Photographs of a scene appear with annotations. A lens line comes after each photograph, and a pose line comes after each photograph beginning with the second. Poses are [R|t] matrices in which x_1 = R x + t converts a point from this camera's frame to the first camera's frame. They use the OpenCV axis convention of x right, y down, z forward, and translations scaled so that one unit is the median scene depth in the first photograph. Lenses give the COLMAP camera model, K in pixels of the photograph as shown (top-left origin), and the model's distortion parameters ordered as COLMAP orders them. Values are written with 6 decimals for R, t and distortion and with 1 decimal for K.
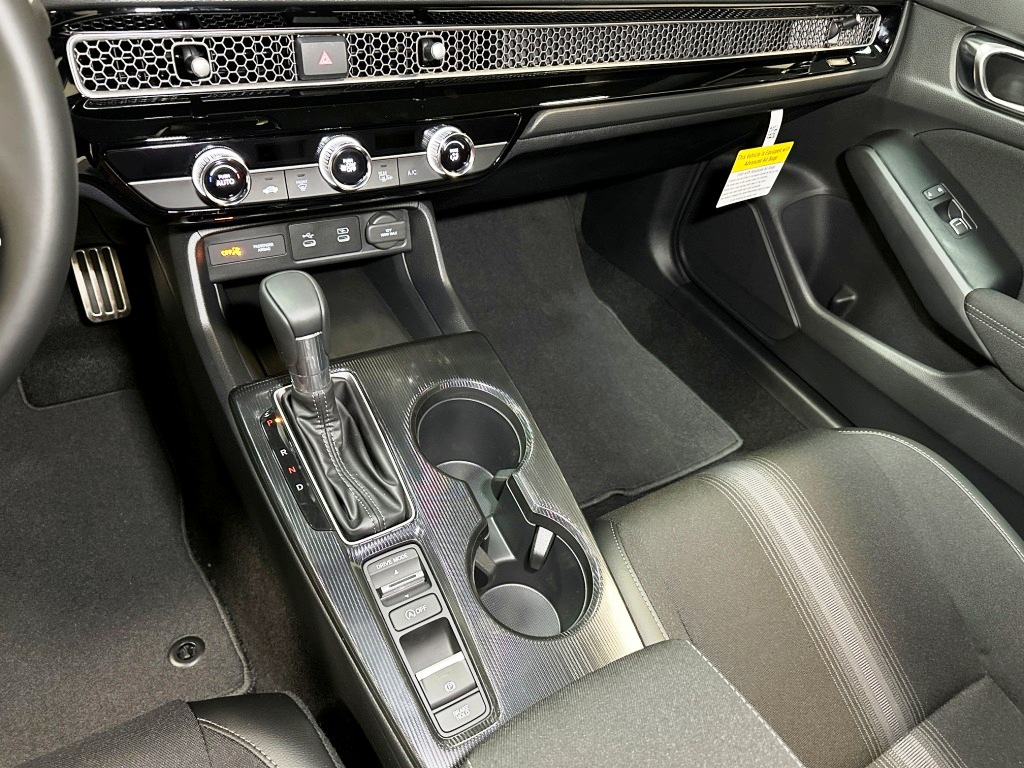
lens RADIAL K [[724.2, 0, 519.7], [0, 724.2, 384.2], [0, 0, 1]] dist [0.012127, -0.028936]
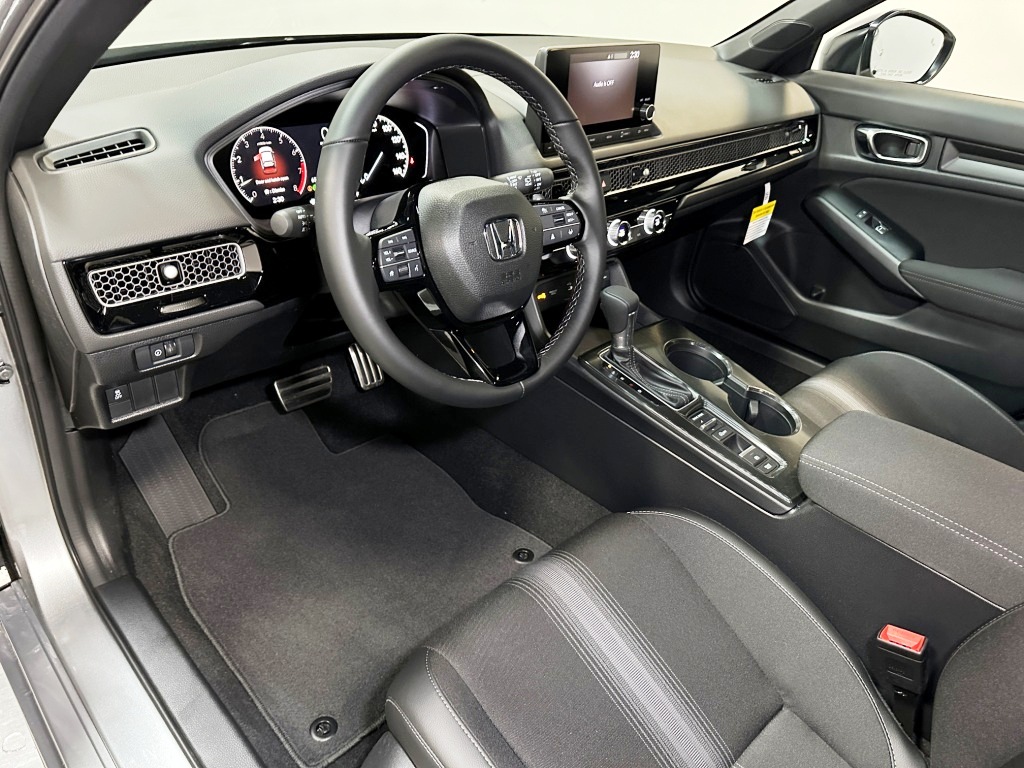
lens RADIAL K [[724.2, 0, 509.8], [0, 724.2, 383.3], [0, 0, 1]] dist [0.012127, -0.028936]
pose [[0.971126, -0.191425, 0.142378, -0.824721], [0.212863, 0.964740, -0.154812, 0.308970], [-0.107723, 0.180649, 0.977631, -0.757487]]
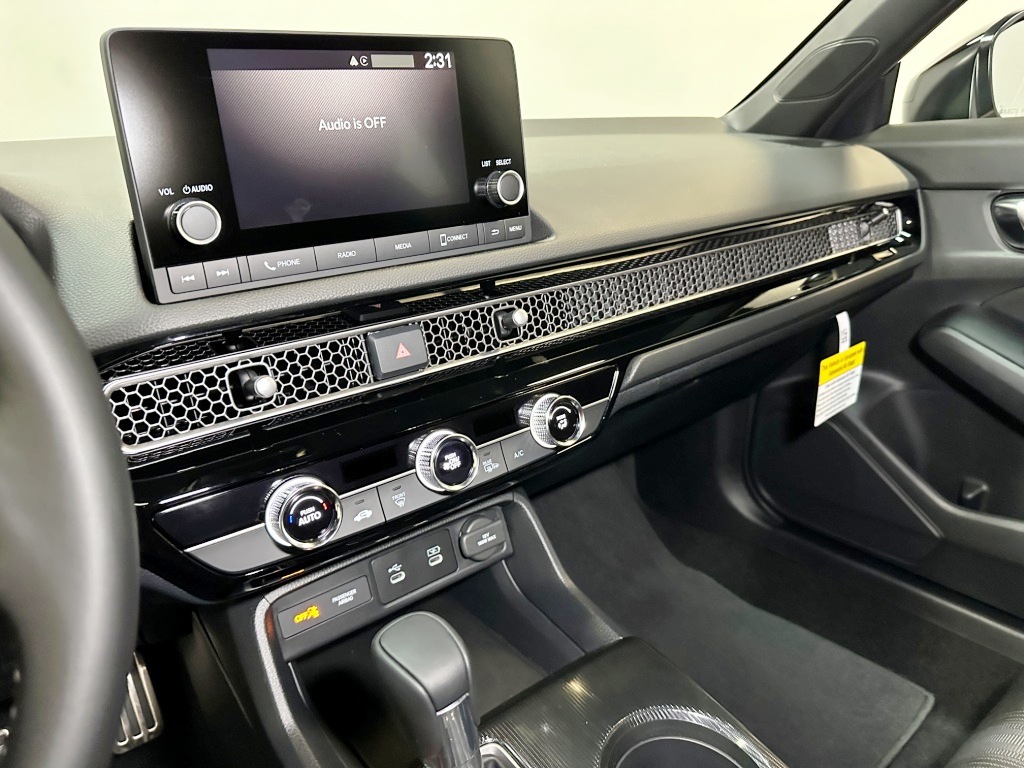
lens RADIAL K [[724.2, 0, 528.1], [0, 724.2, 373.3], [0, 0, 1]] dist [0.012127, -0.028936]
pose [[0.968568, -0.242250, 0.056483, -0.160667], [0.244179, 0.882619, -0.401696, -0.043919], [0.047458, 0.402862, 0.914029, 0.217472]]
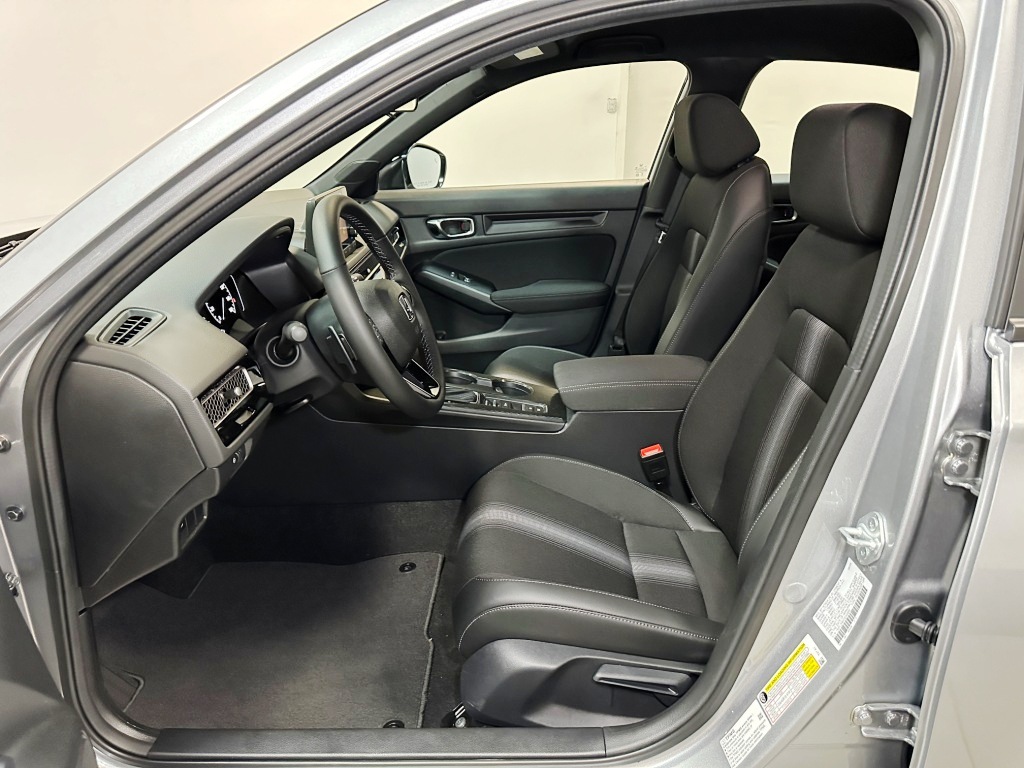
lens RADIAL K [[724.2, 0, 517.8], [0, 724.2, 382.1], [0, 0, 1]] dist [0.012127, -0.028936]
pose [[0.501381, -0.454583, 0.736187, -2.005539], [0.657307, 0.753418, 0.017563, 0.185719], [-0.562640, 0.475095, 0.676550, -0.980430]]
